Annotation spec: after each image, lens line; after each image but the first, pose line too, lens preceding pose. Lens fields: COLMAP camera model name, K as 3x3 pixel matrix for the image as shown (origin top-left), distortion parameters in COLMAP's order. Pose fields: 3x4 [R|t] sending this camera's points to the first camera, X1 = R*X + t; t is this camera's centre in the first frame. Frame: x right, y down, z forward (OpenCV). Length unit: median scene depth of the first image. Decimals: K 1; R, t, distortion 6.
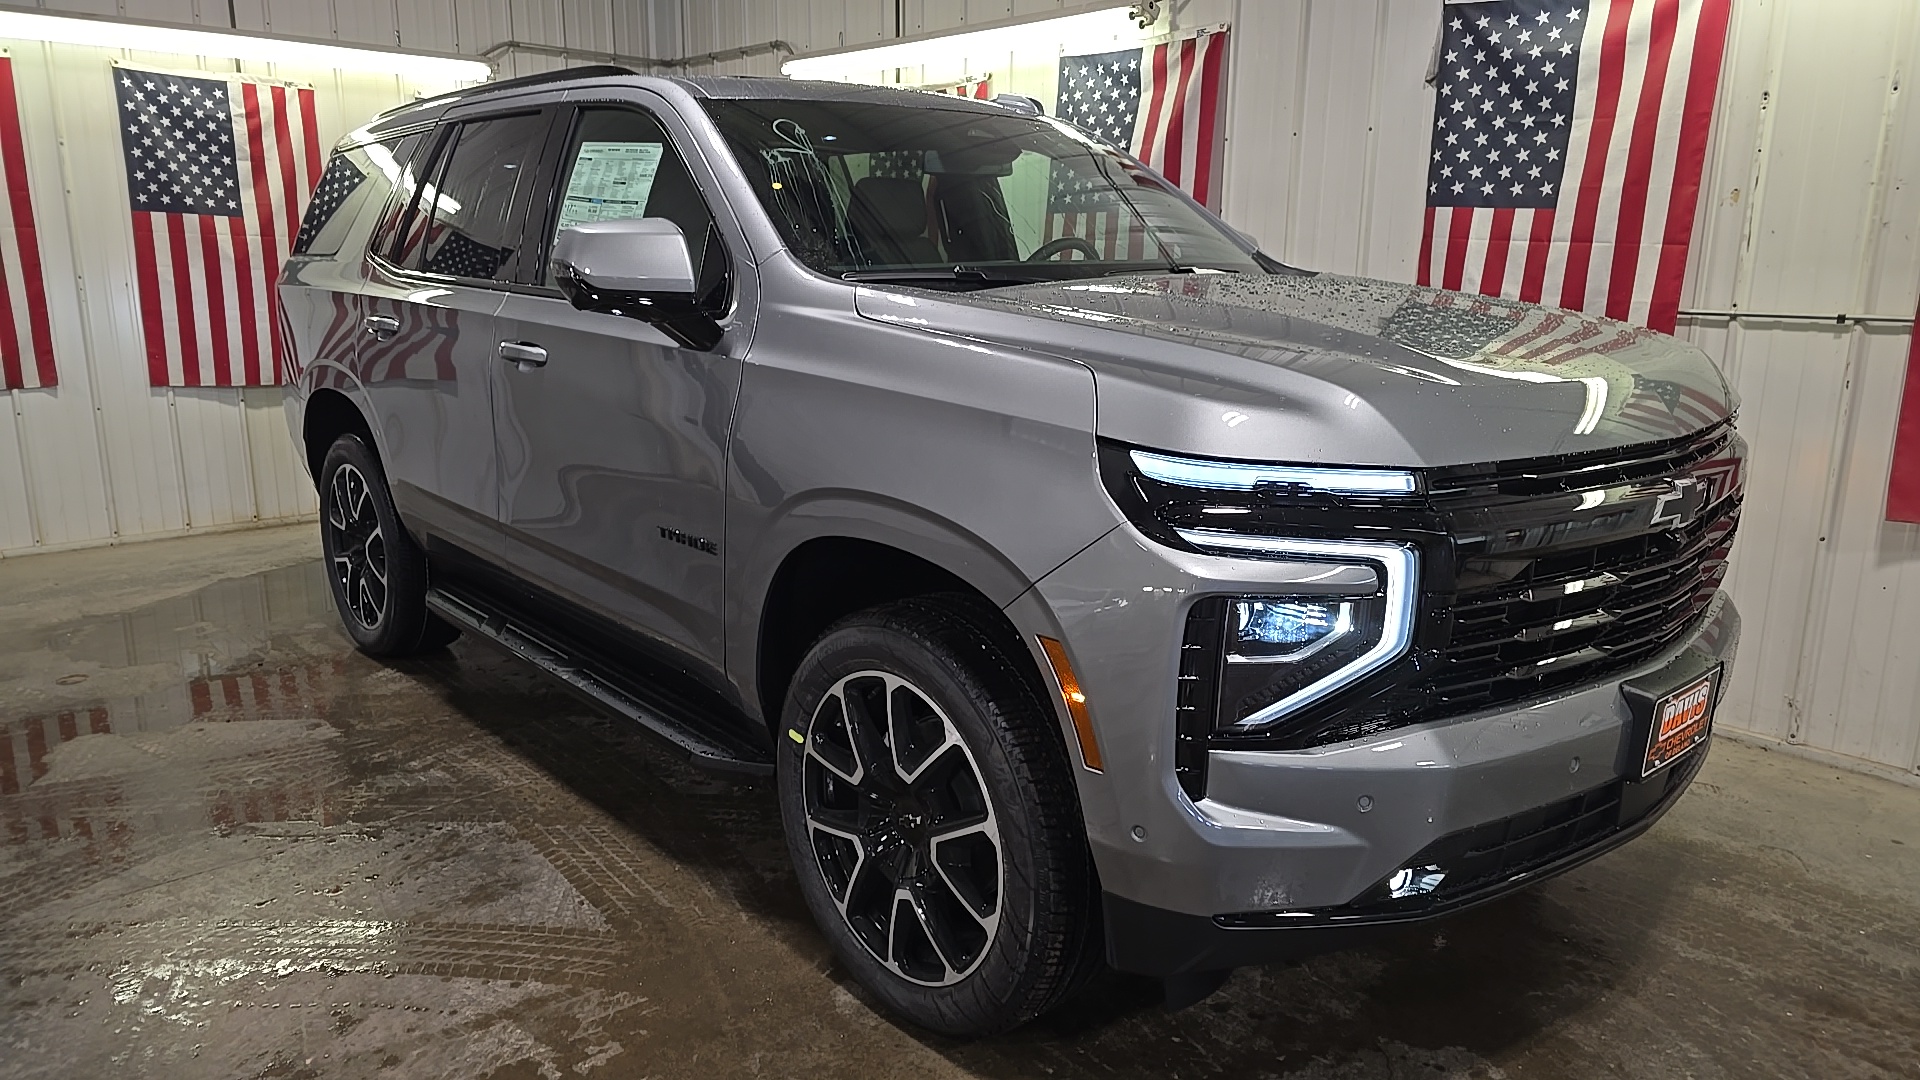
lens RADIAL K [[1285.7, 0, 960.0], [0, 1285.7, 540.0], [0, 0, 1]] dist [0.050019, -0.041591]
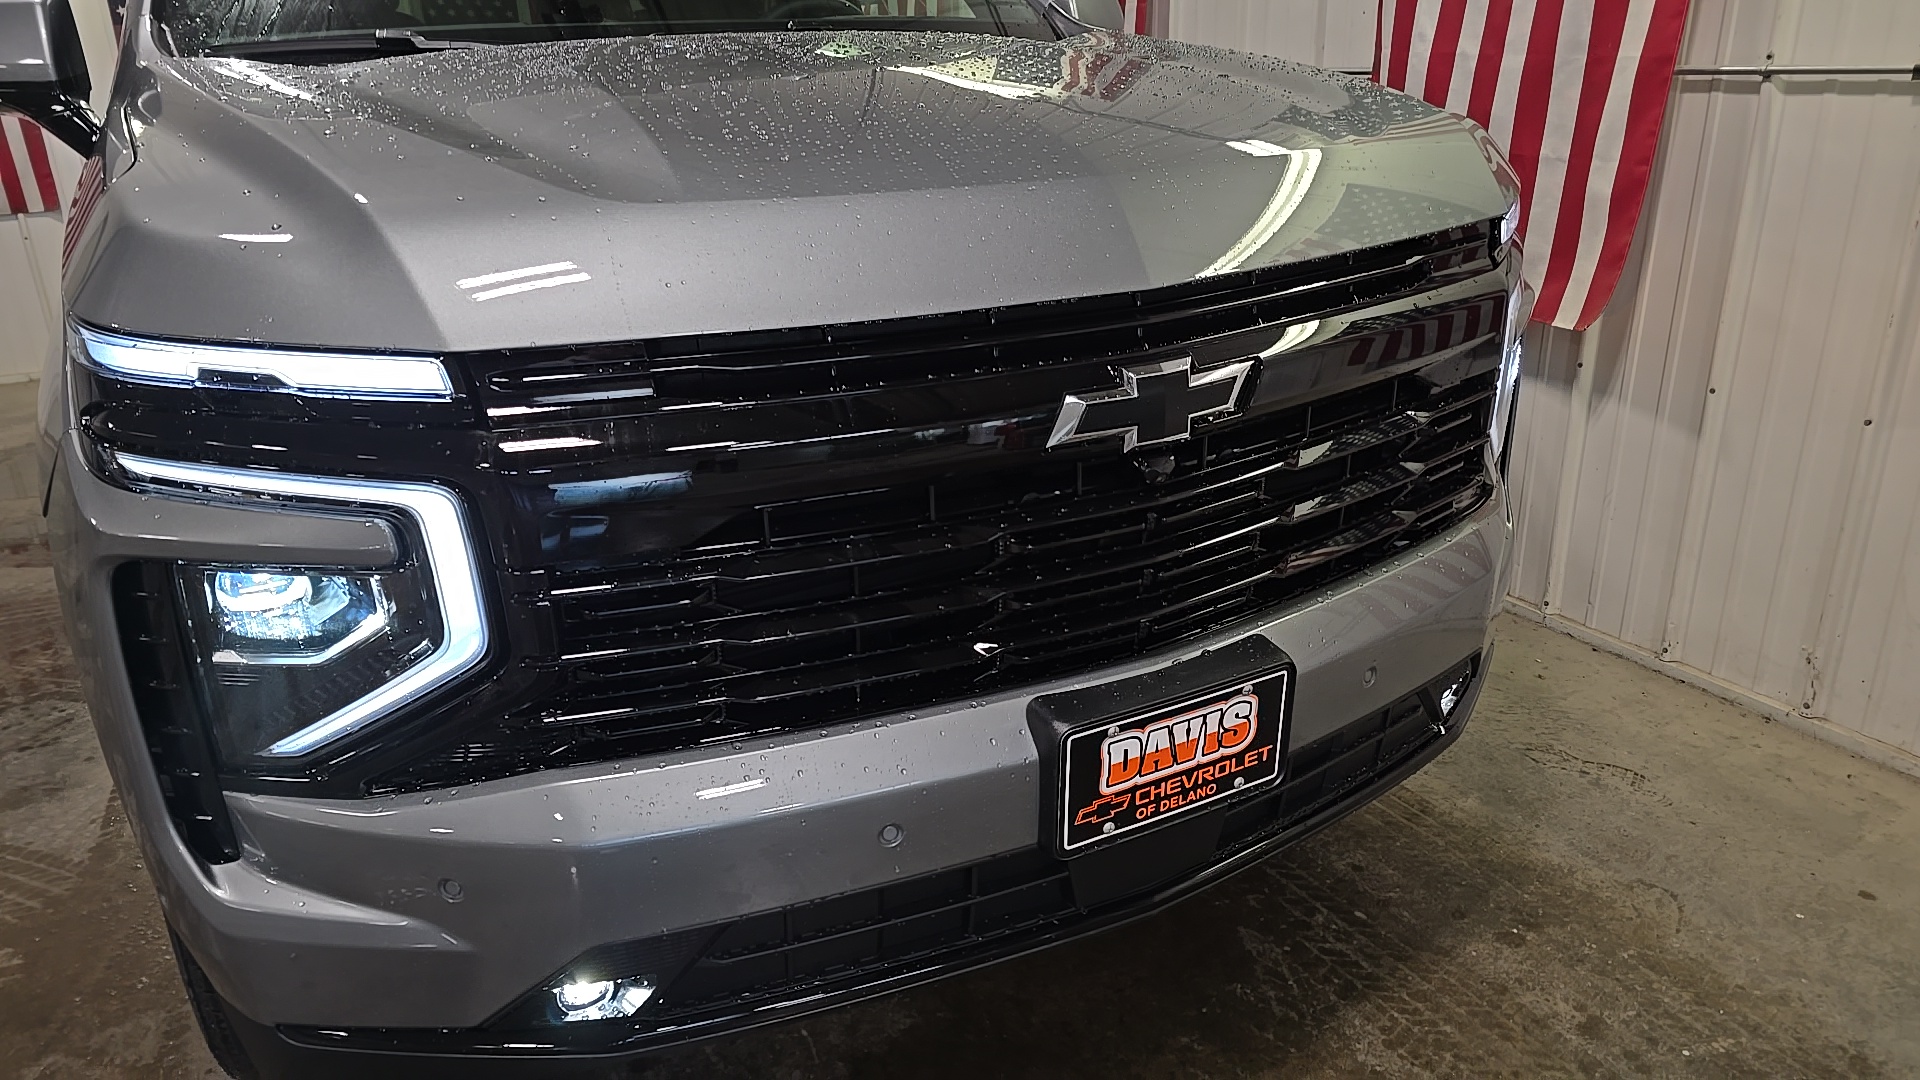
lens RADIAL K [[1280.2, 0, 960.0], [0, 1280.2, 540.0], [0, 0, 1]] dist [0.047717, -0.037590]
pose [[0.972907, 0.045545, -0.226666, 0.216483], [-0.012912, 0.989578, 0.143419, -0.017706], [0.230836, -0.136607, 0.963355, 0.150771]]
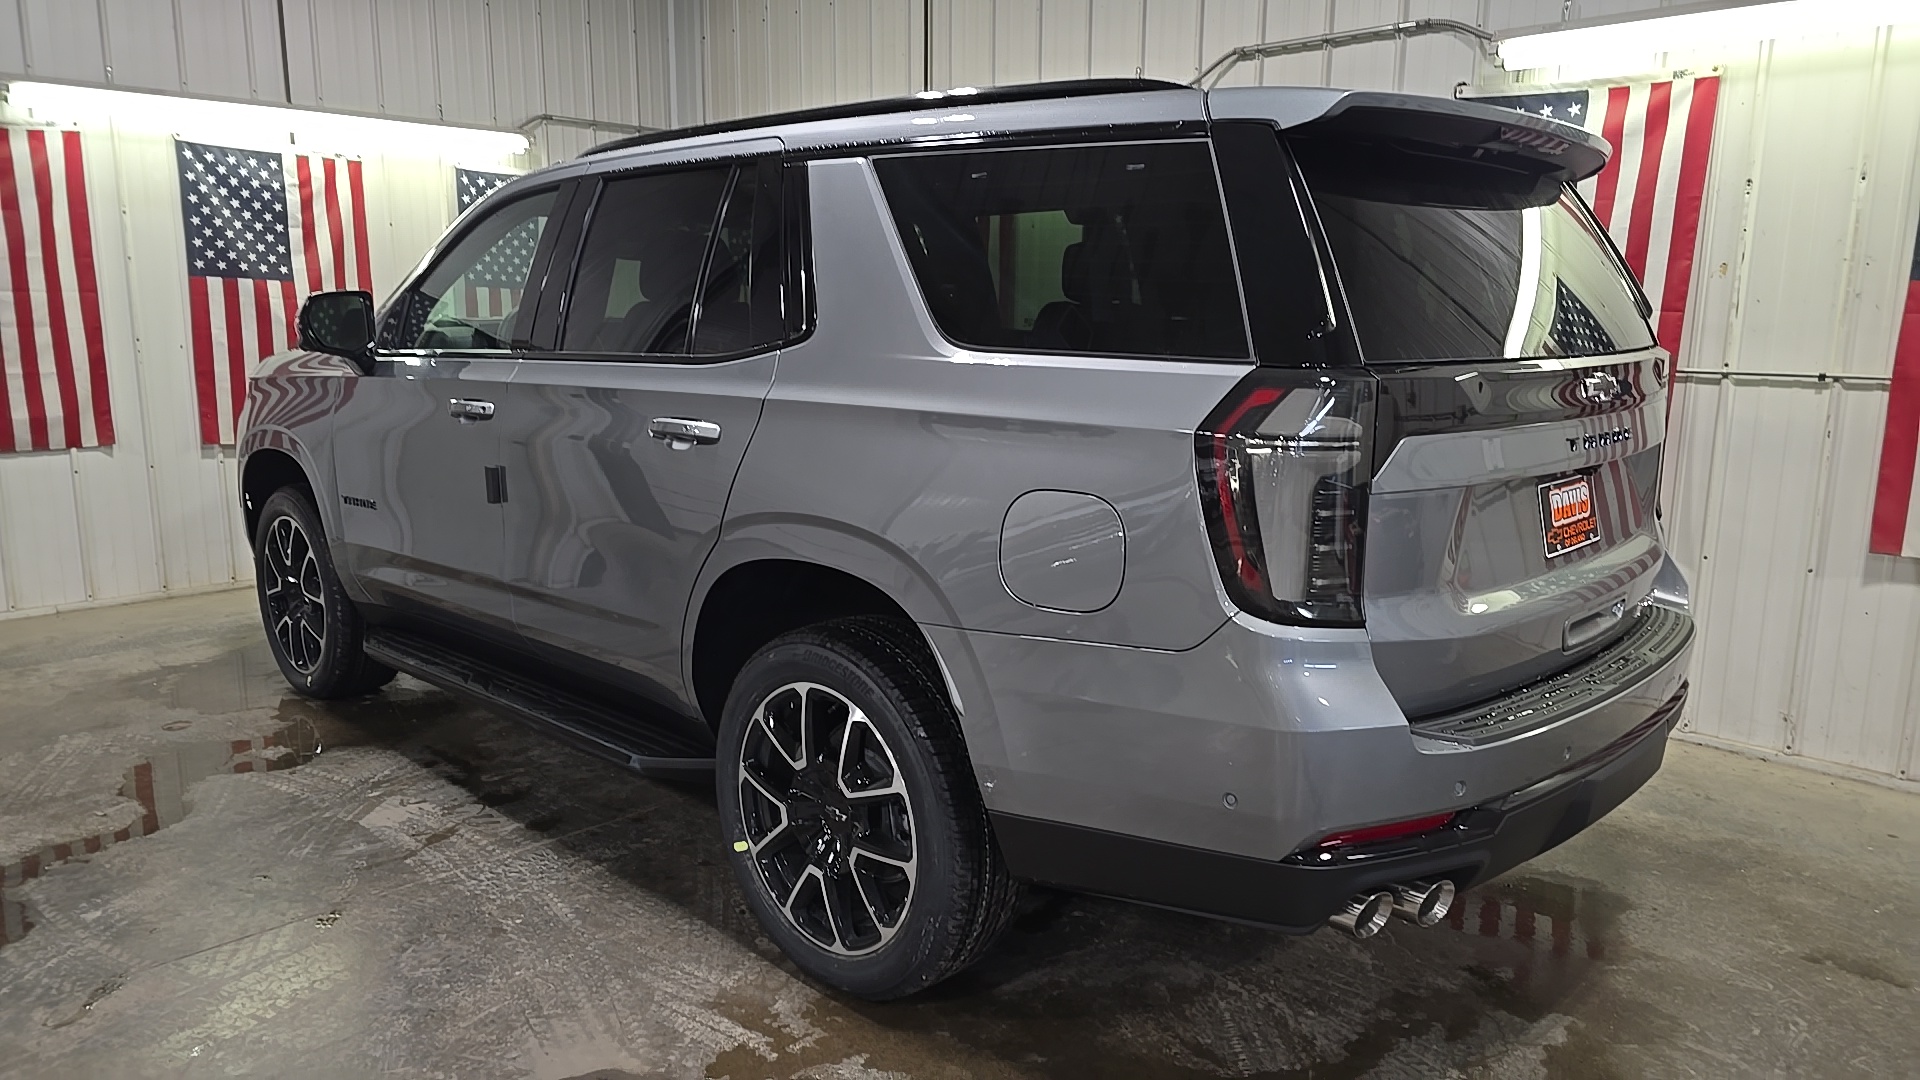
lens RADIAL K [[1280.2, 0, 960.0], [0, 1280.2, 540.0], [0, 0, 1]] dist [0.047717, -0.037590]
pose [[0.998825, -0.009896, 0.047441, -0.074568], [0.011717, 0.999198, -0.038277, 0.004197], [-0.047024, 0.038788, 0.998140, -0.051744]]
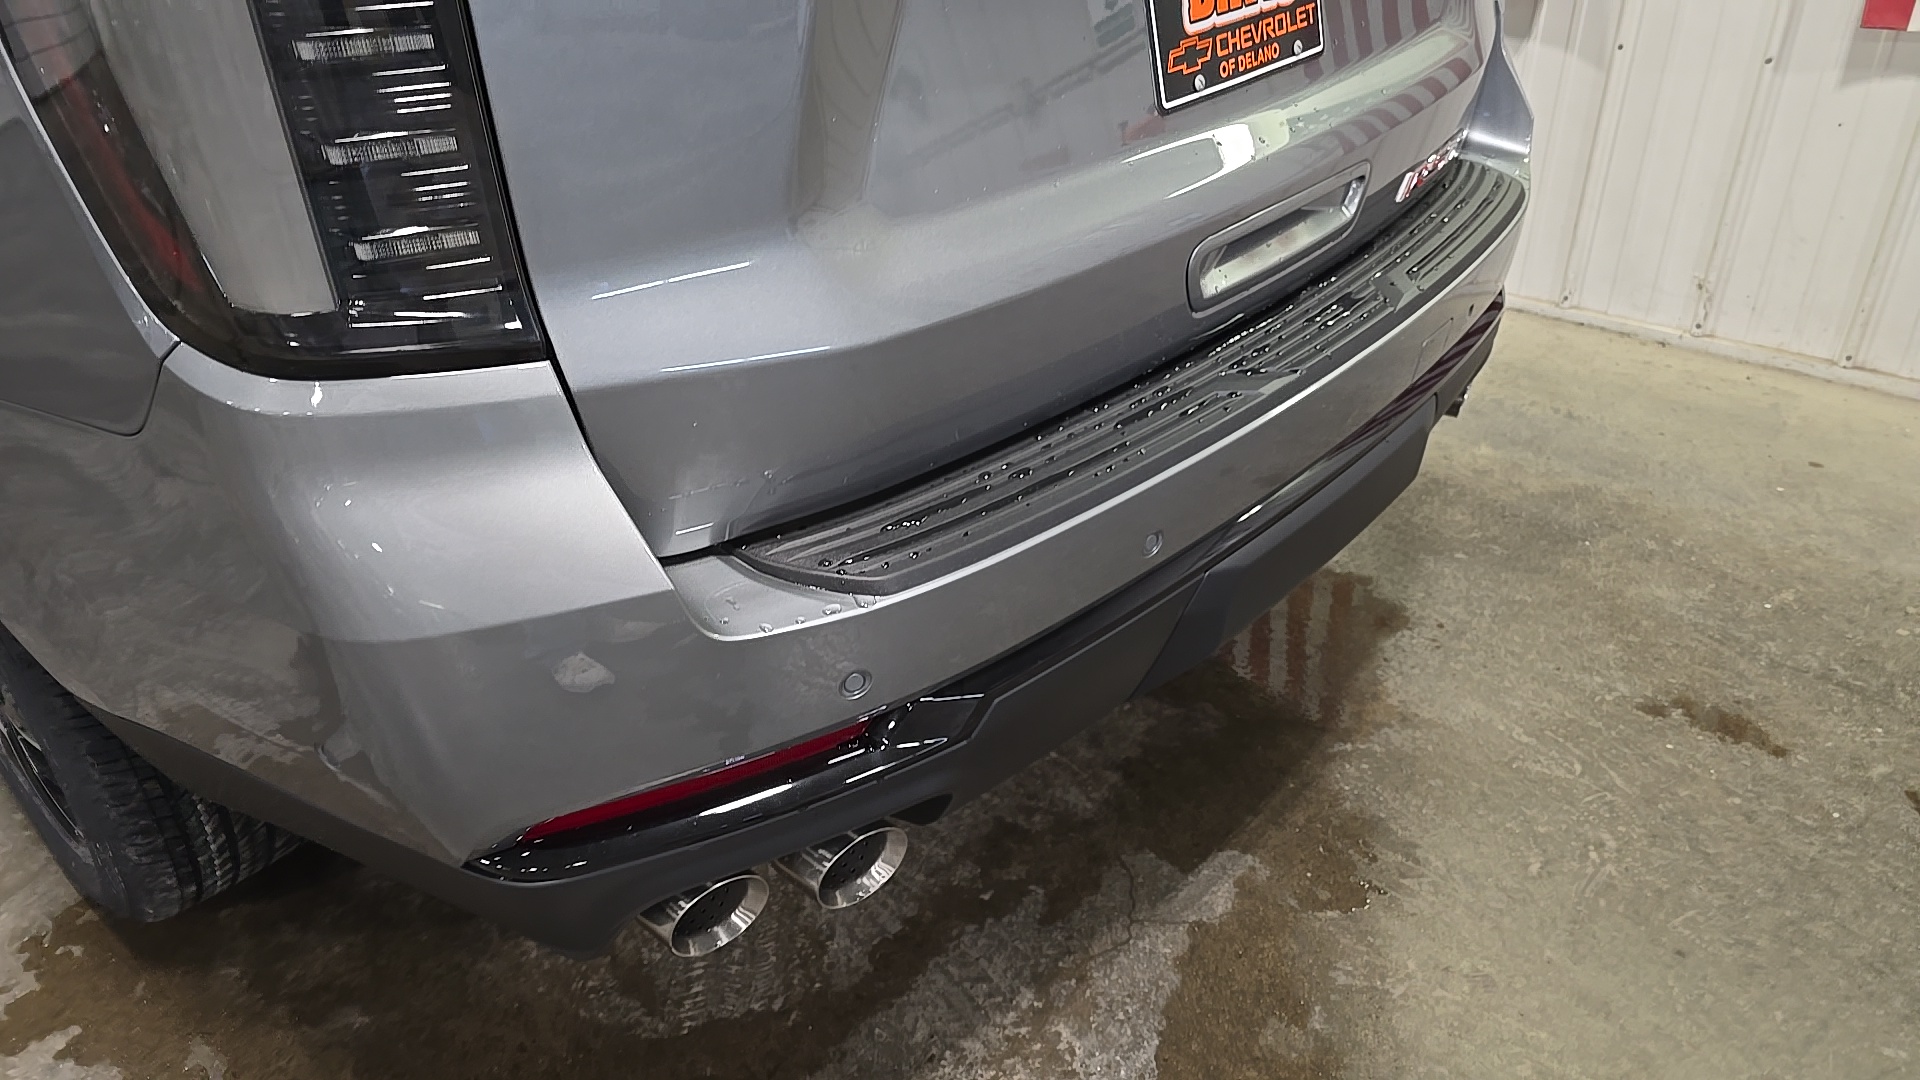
lens RADIAL K [[1299.0, 0, 960.0], [0, 1299.0, 540.0], [0, 0, 1]] dist [0.057106, -0.059057]
pose [[0.994033, -0.090471, 0.060937, 0.079151], [0.066746, 0.946339, 0.316208, -0.006184], [-0.086274, -0.310254, 0.946731, 0.144995]]
